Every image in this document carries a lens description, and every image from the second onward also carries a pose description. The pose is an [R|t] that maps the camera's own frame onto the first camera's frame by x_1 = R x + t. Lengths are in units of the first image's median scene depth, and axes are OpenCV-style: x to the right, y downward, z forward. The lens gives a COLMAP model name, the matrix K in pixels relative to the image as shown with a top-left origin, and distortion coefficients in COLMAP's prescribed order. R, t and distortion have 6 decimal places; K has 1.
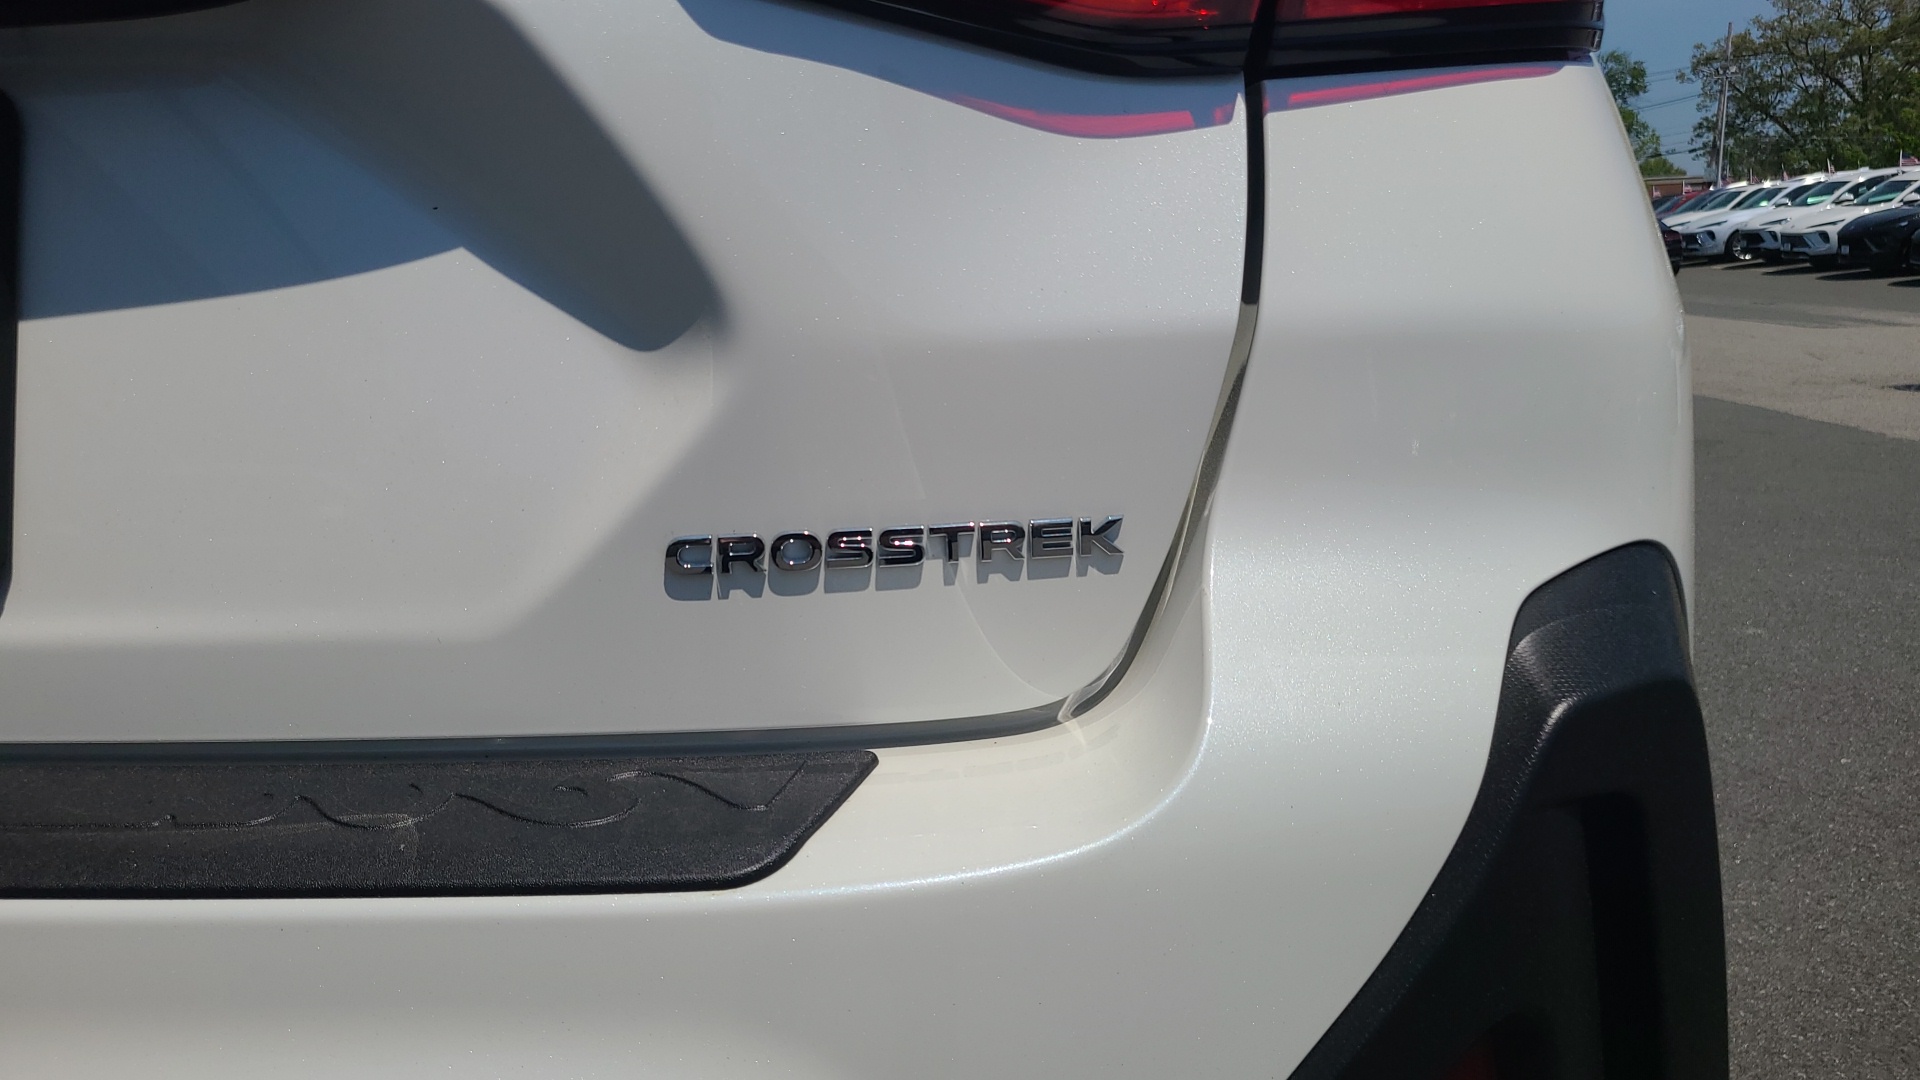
lens RADIAL K [[1448.9, 0, 937.0], [0, 1448.9, 543.6], [0, 0, 1]] dist [0.009745, 0.001218]
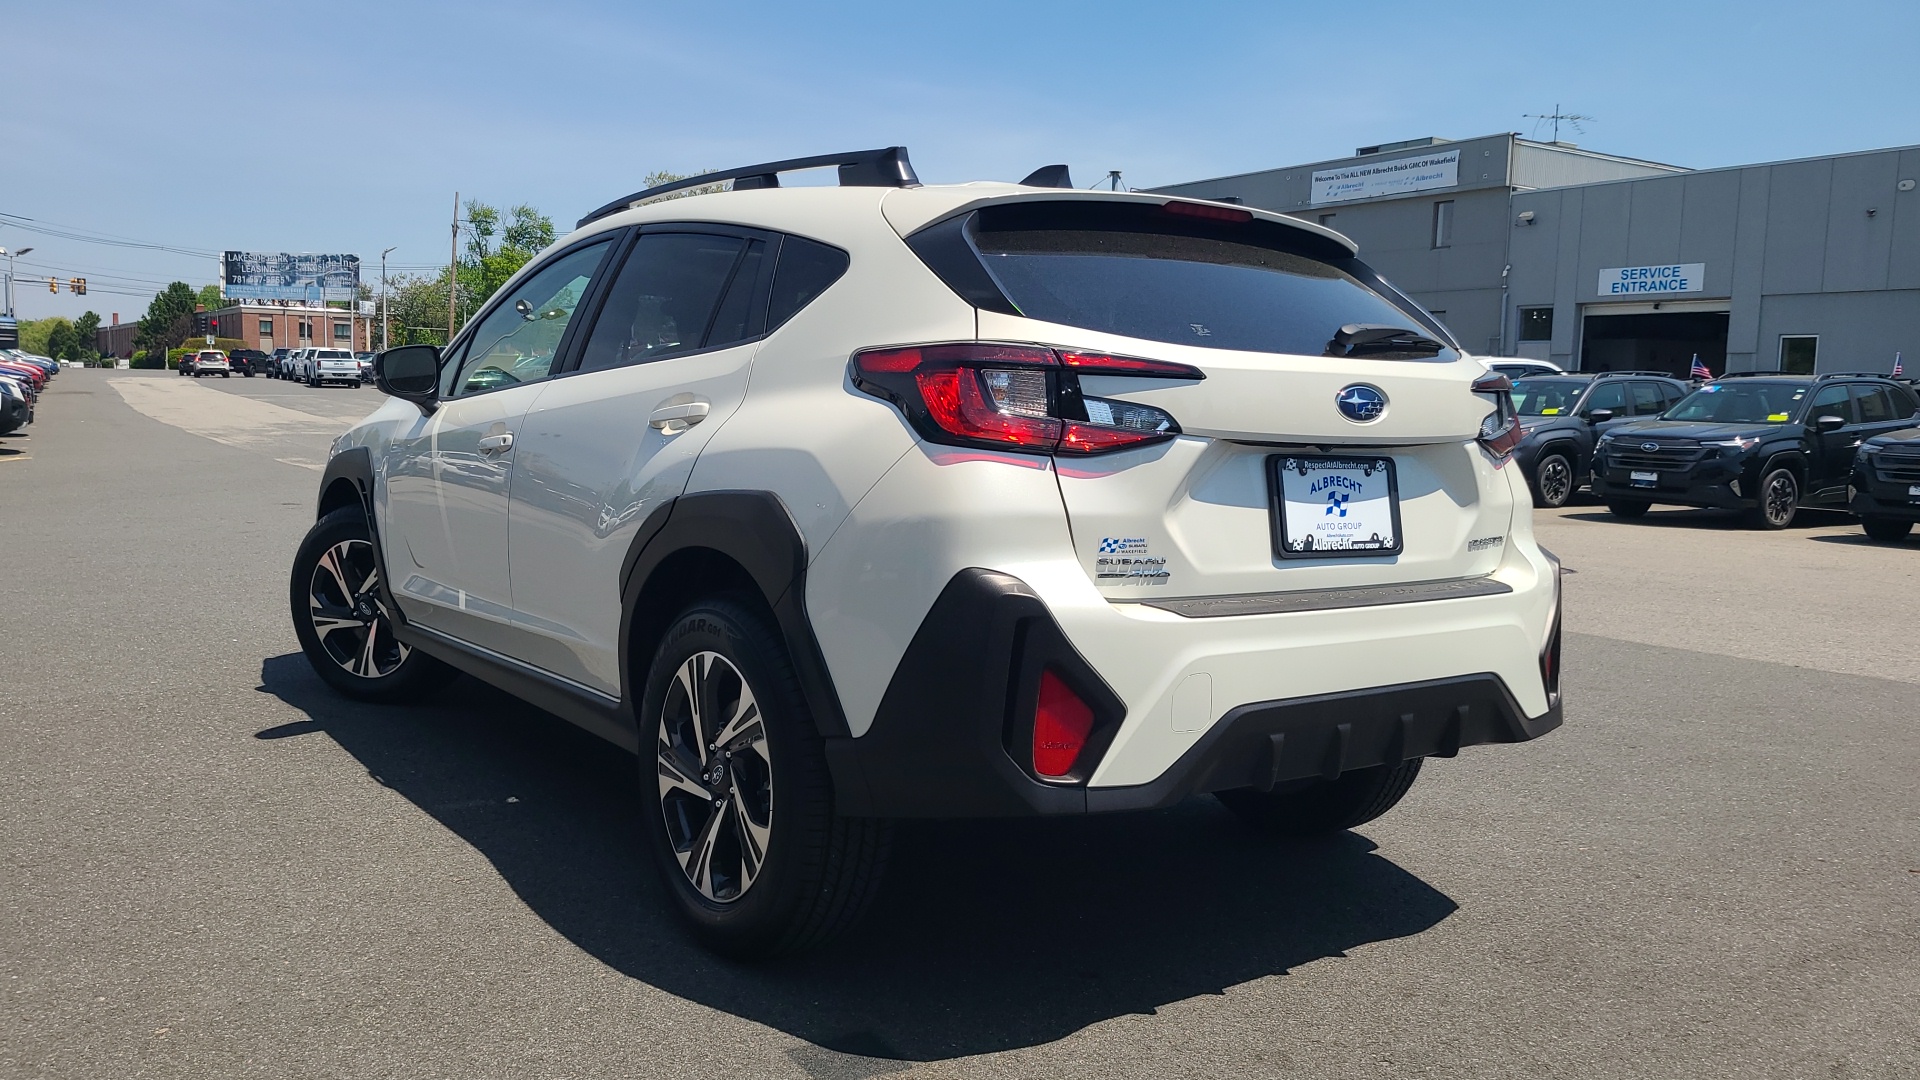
lens RADIAL K [[1431.3, 0, 924.8], [0, 1431.3, 548.9], [0, 0, 1]] dist [0.019427, 0.009581]
pose [[0.758744, -0.021253, 0.651042, -5.302896], [0.071126, 0.996195, -0.050373, 0.157023], [-0.647494, 0.084526, 0.757368, -1.821299]]
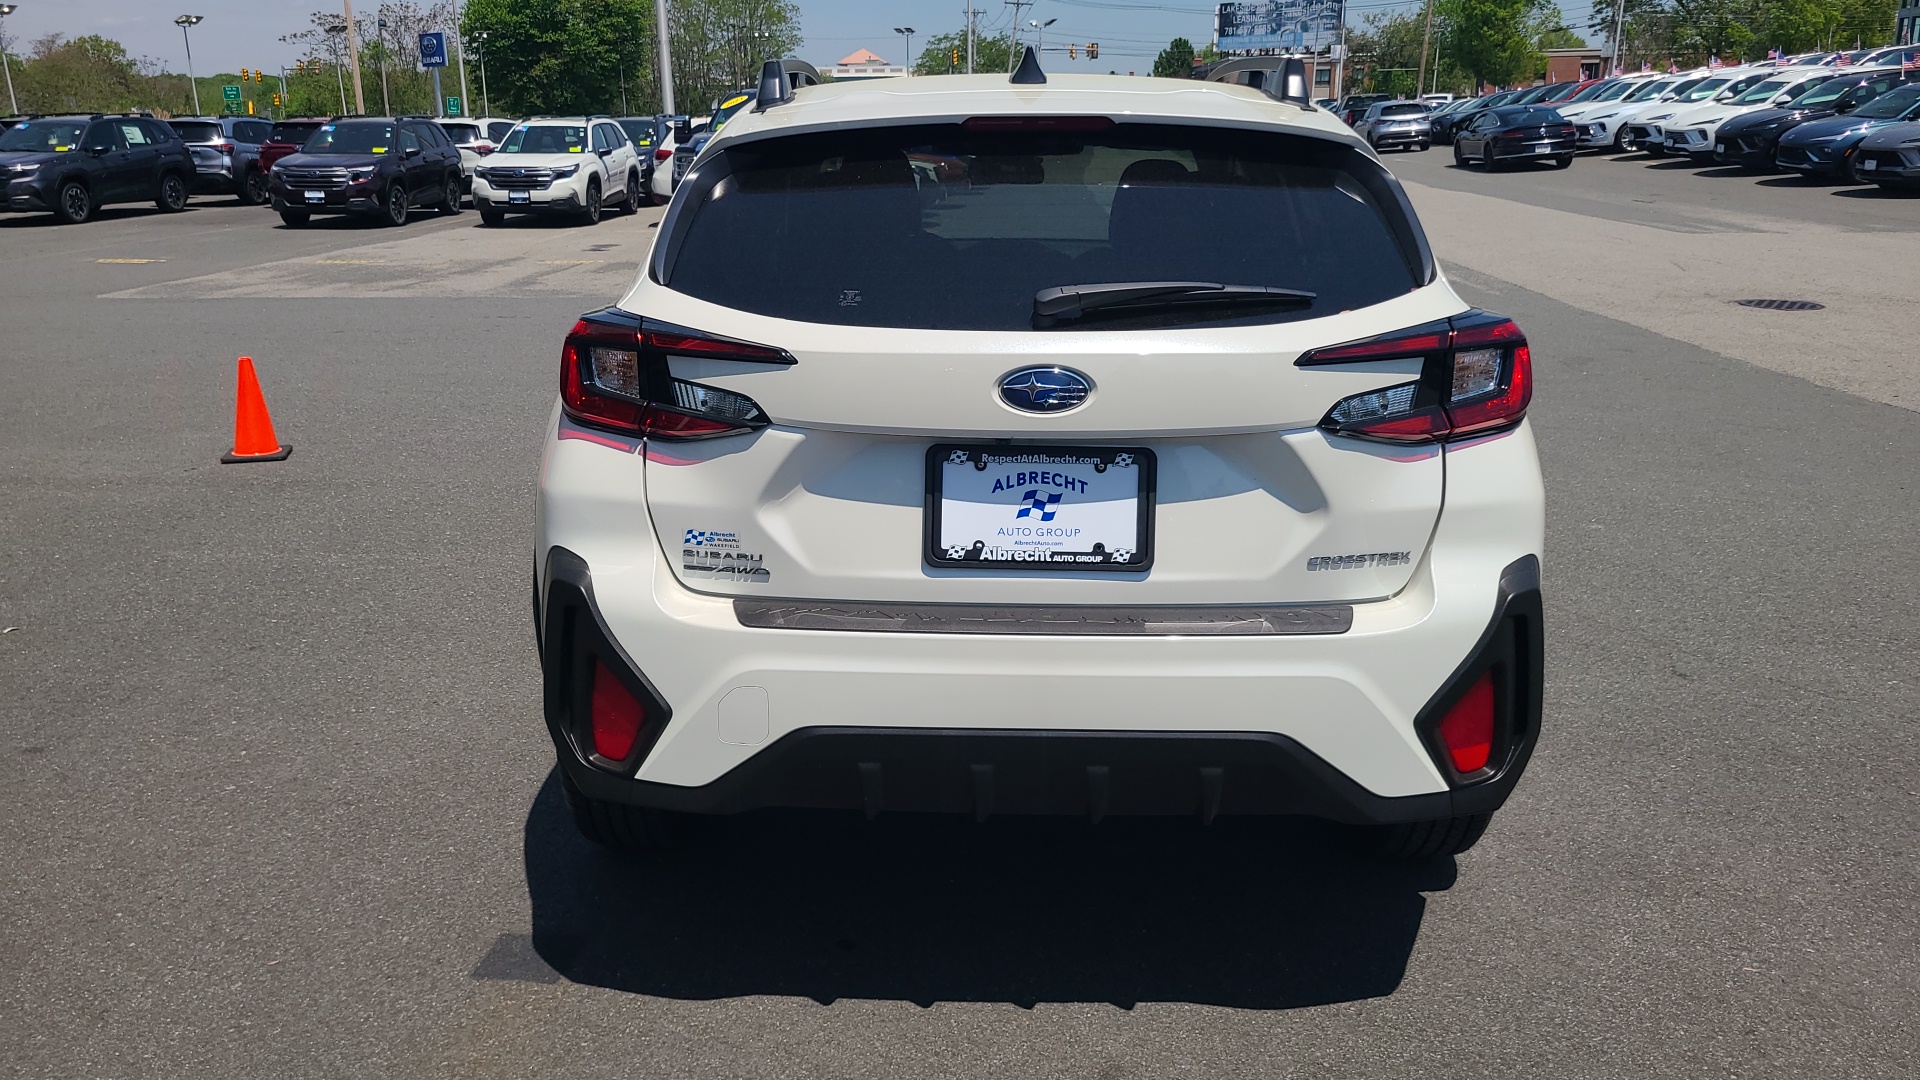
lens RADIAL K [[1424.8, 0, 934.5], [0, 1424.8, 543.8], [0, 0, 1]] dist [0.054021, -0.042325]
pose [[0.997889, 0.001822, 0.064919, -1.533127], [-0.008219, 0.995113, 0.098397, -0.439433], [-0.064422, -0.098723, 0.993027, -3.067302]]
